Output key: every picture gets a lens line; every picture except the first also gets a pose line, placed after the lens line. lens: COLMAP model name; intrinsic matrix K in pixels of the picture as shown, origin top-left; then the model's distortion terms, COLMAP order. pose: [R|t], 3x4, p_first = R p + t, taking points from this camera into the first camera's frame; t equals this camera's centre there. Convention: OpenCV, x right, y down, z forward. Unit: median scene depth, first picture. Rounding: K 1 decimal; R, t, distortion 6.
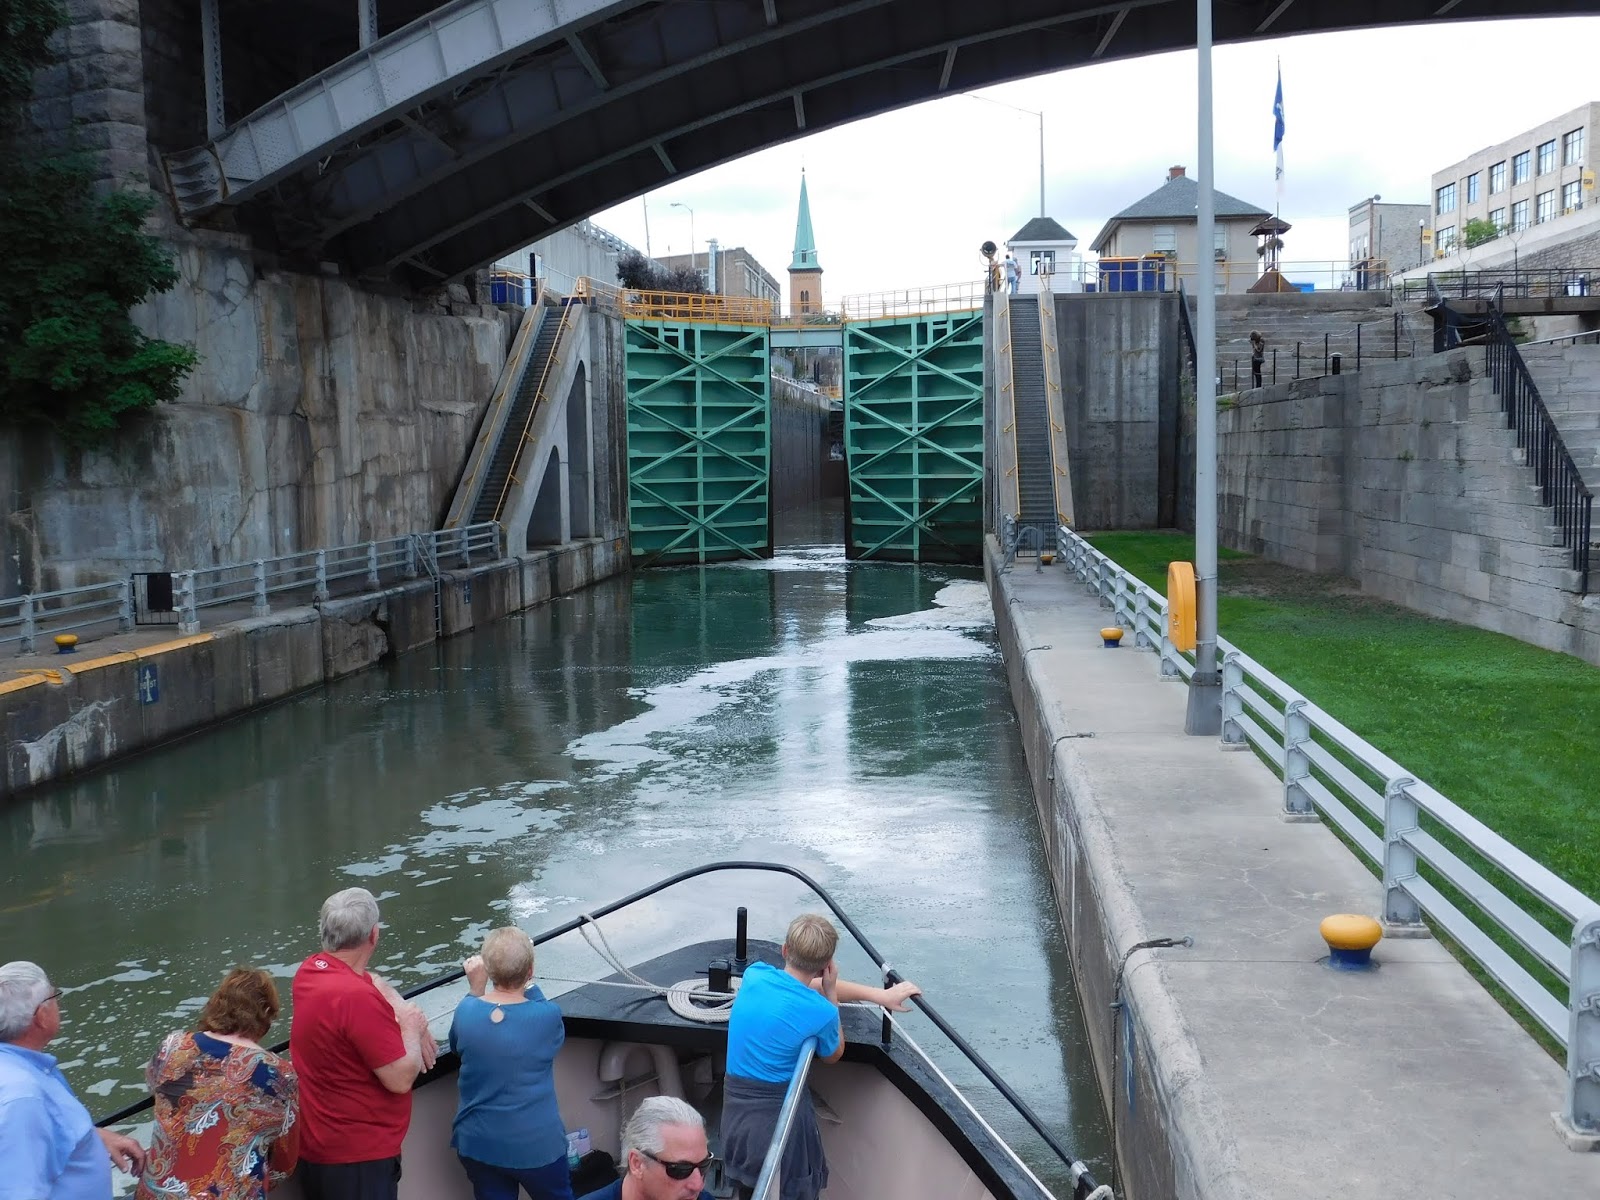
lens RADIAL K [[1691.8, 0, 800.0], [0, 1691.8, 600.0], [0, 0, 1]] dist [0.001147, 0.021595]
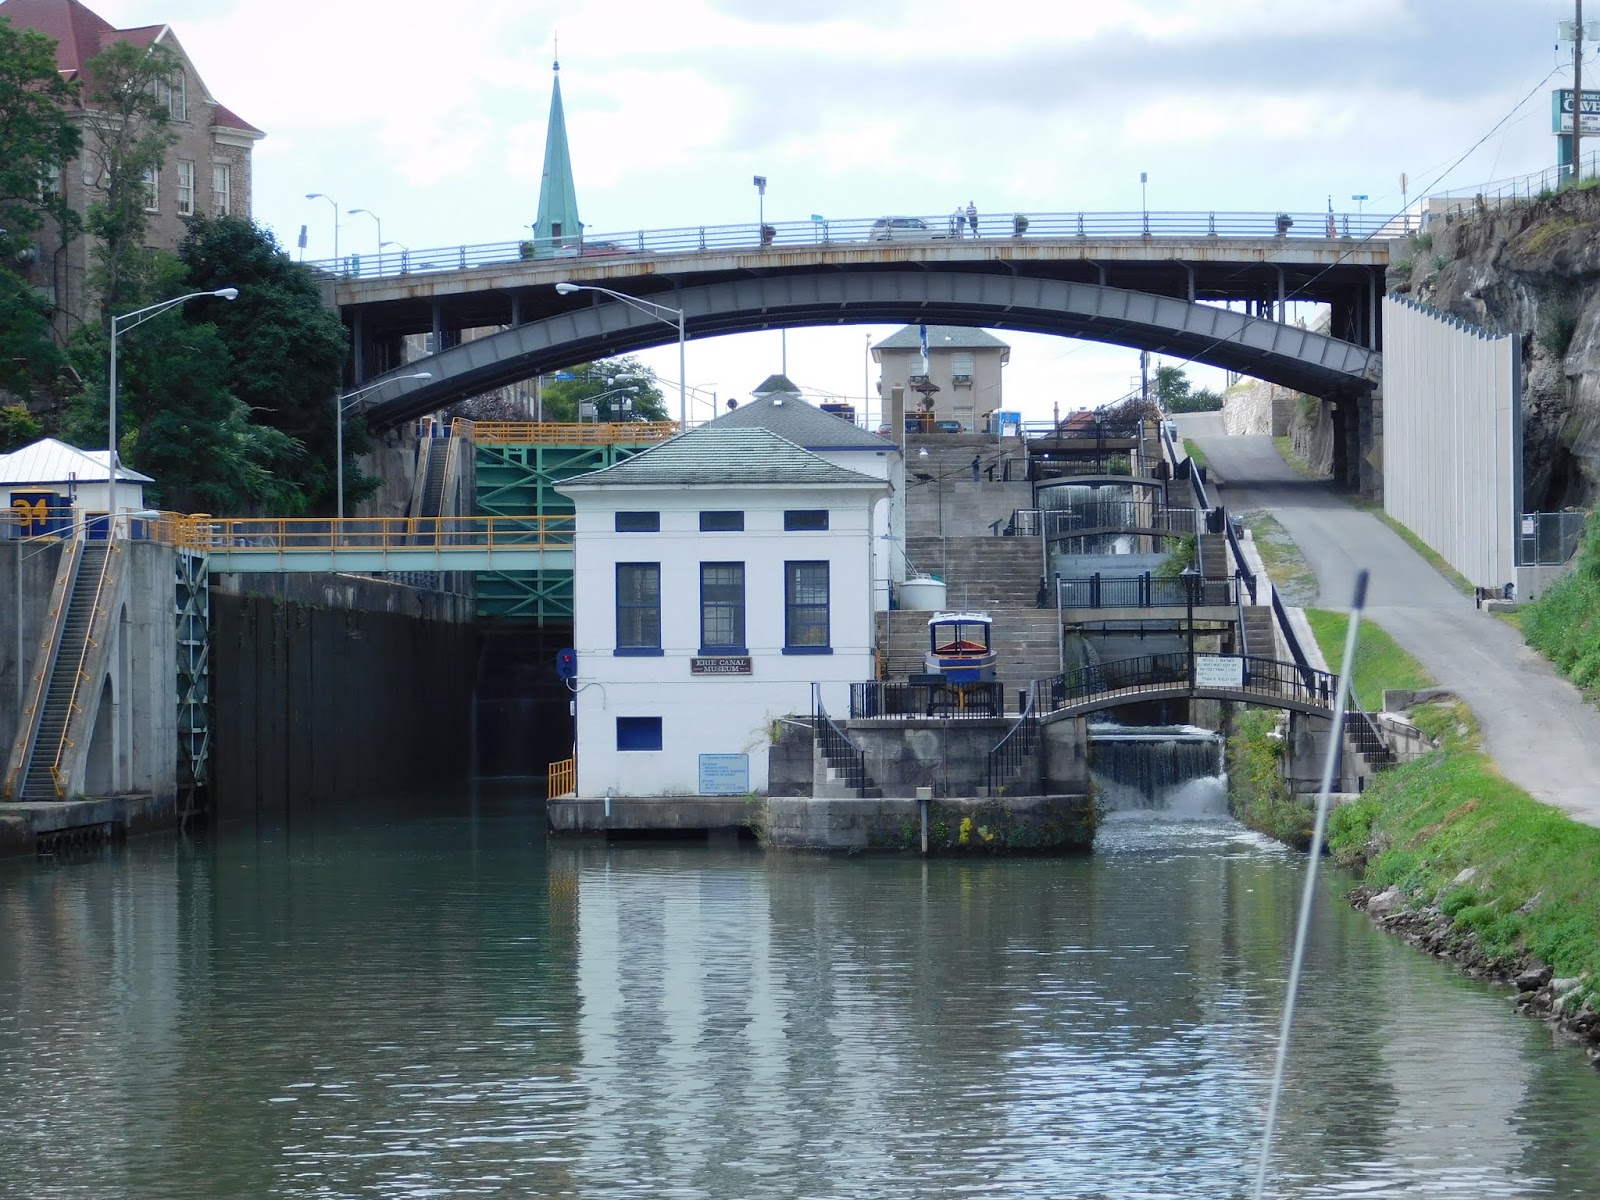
lens RADIAL K [[5599.0, 0, 800.0], [0, 5599.0, 600.0], [0, 0, 1]] dist [-0.015495, 0.404674]
pose [[0.998383, 0.007458, 0.056346, -0.168554], [-0.001508, 0.994480, -0.104916, 0.770459], [-0.056817, 0.104661, 0.992884, -6.199085]]
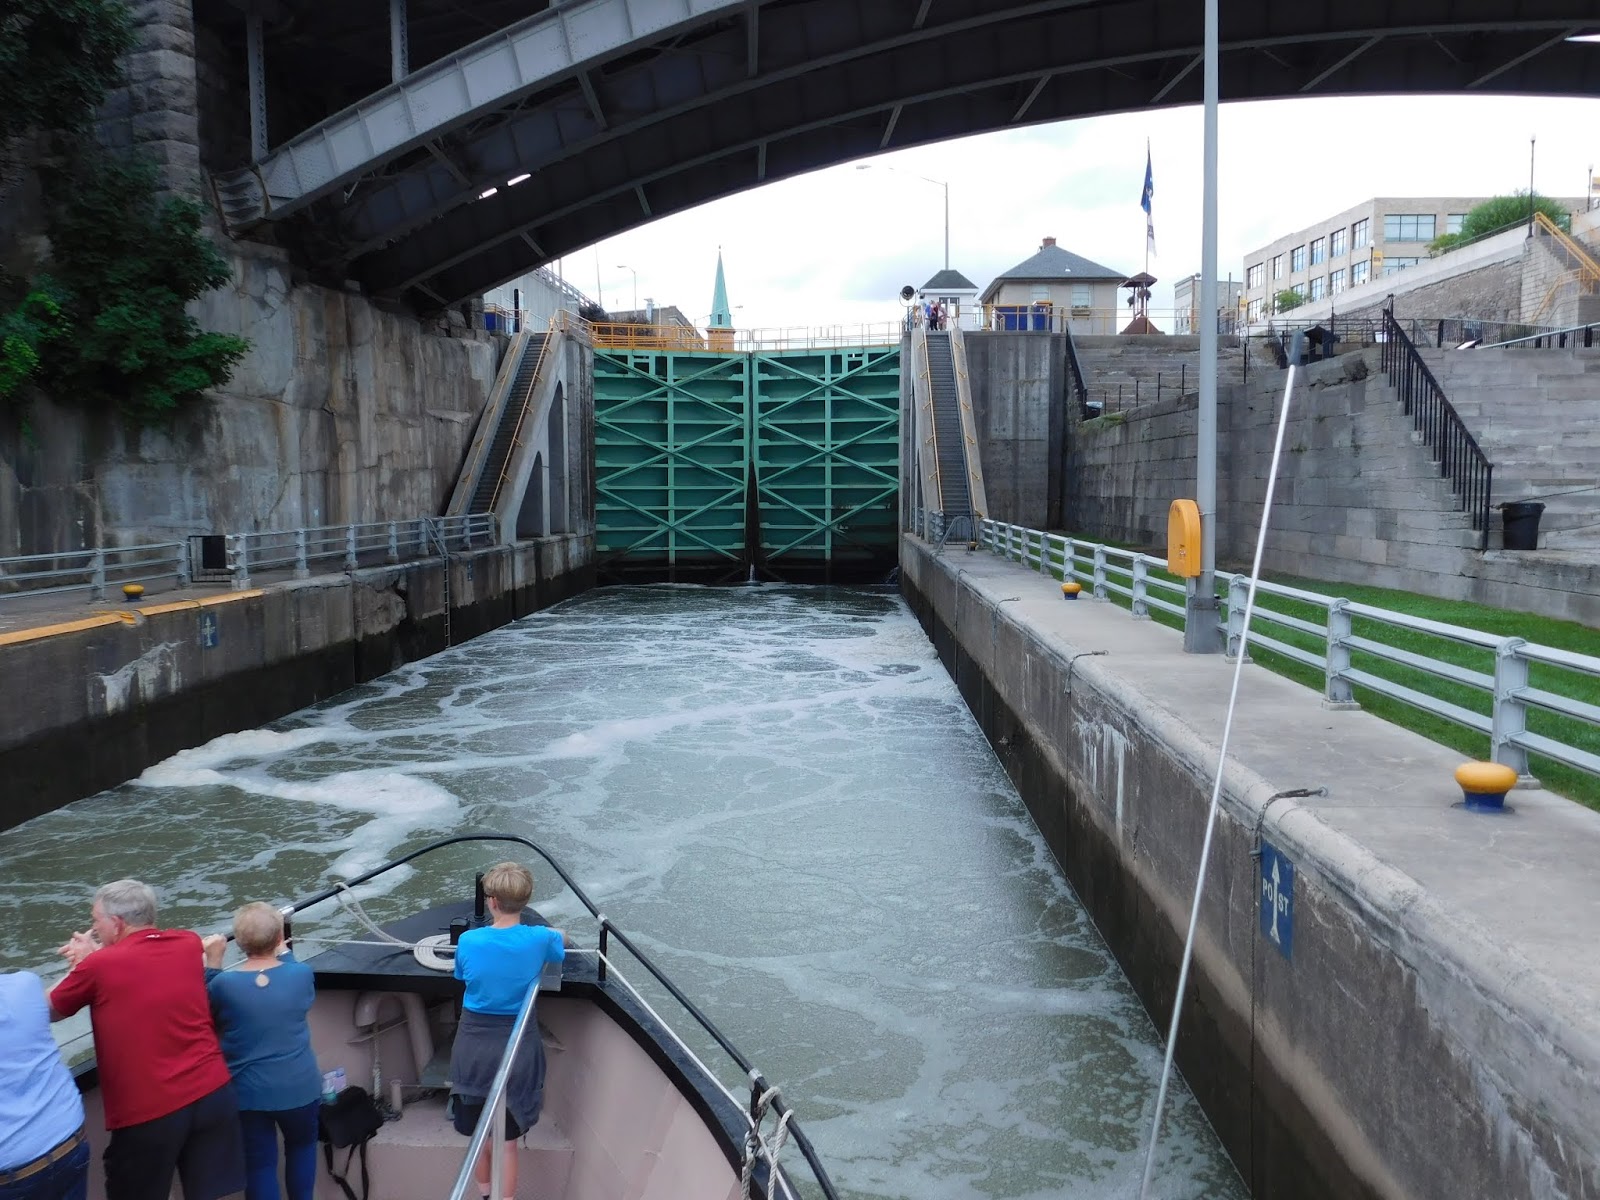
lens RADIAL K [[1406.3, 0, 800.0], [0, 1406.3, 600.0], [0, 0, 1]] dist [-0.005349, 0.007530]
pose [[0.997850, 0.007012, 0.065158, -0.041608], [-0.006551, 0.999952, -0.007296, 0.024401], [-0.065206, 0.006853, 0.997848, 0.039018]]
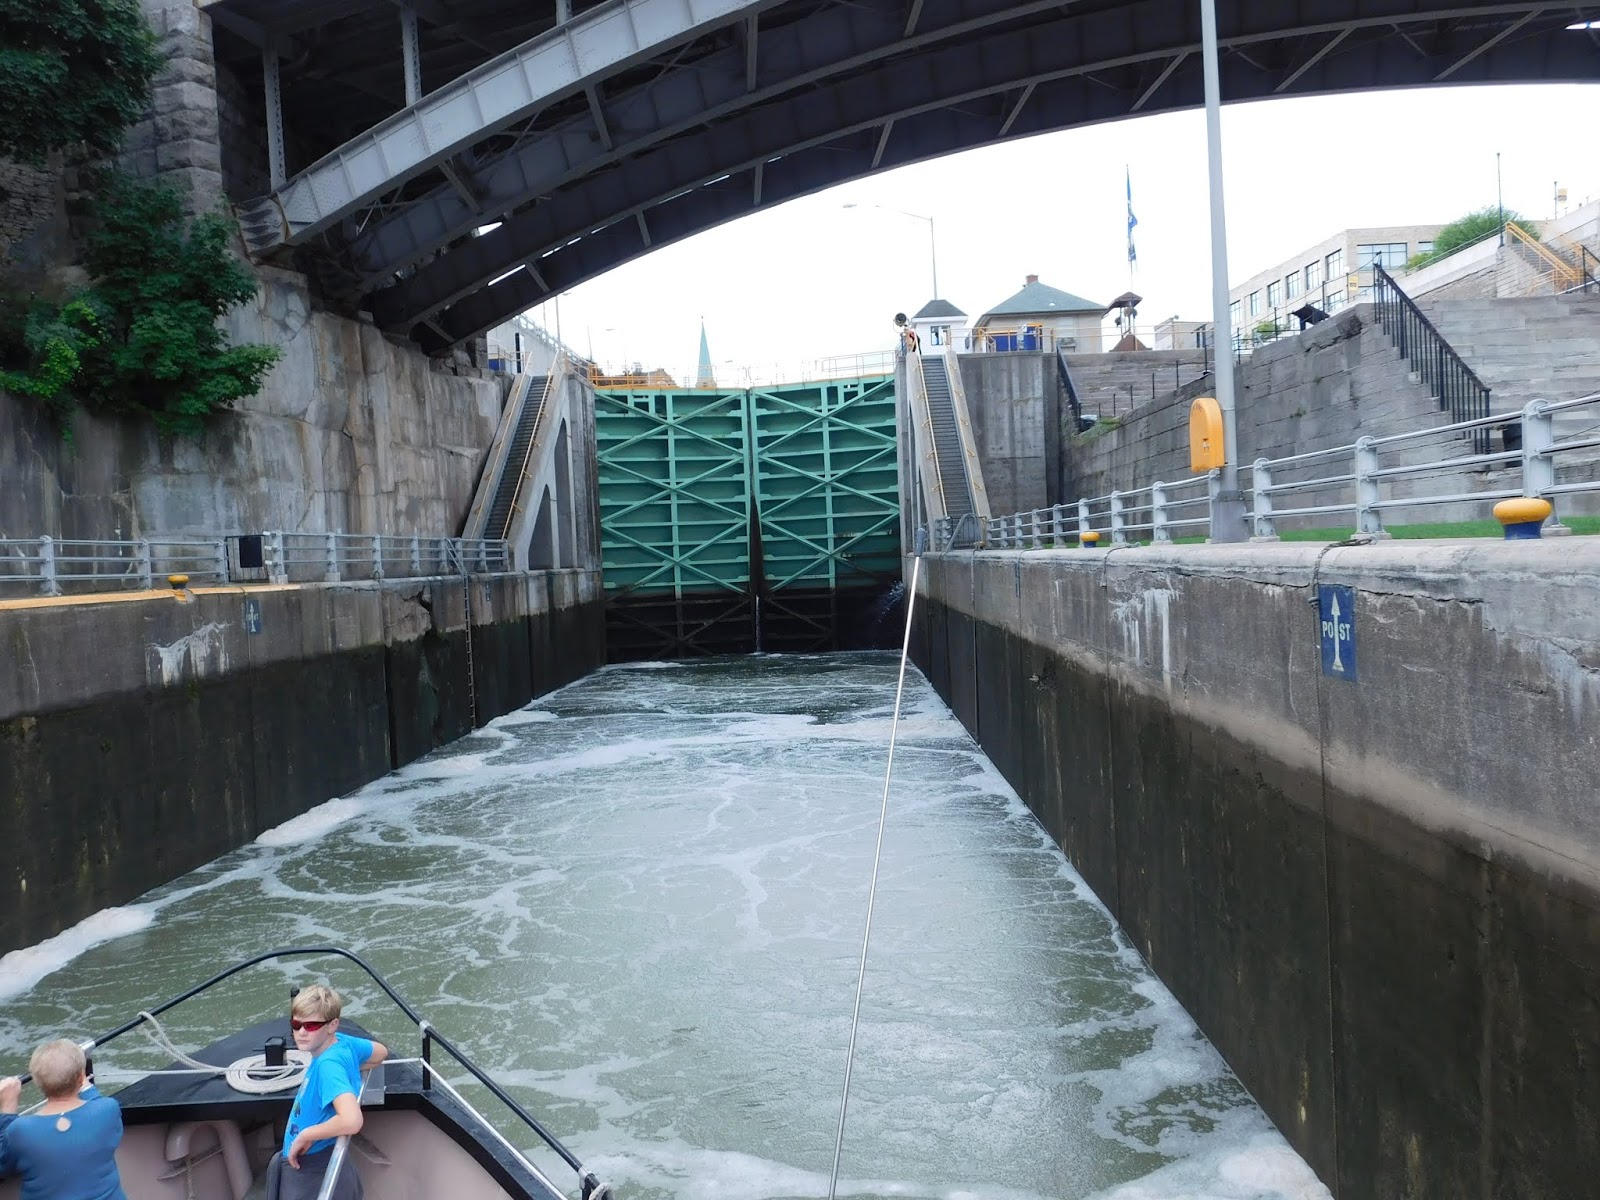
lens RADIAL K [[1406.3, 0, 800.0], [0, 1406.3, 600.0], [0, 0, 1]] dist [-0.005349, 0.007530]
pose [[0.996954, -0.031852, 0.071198, -0.060665], [0.035941, 0.997732, -0.056907, 0.075960], [-0.069224, 0.059292, 0.995838, 0.022506]]
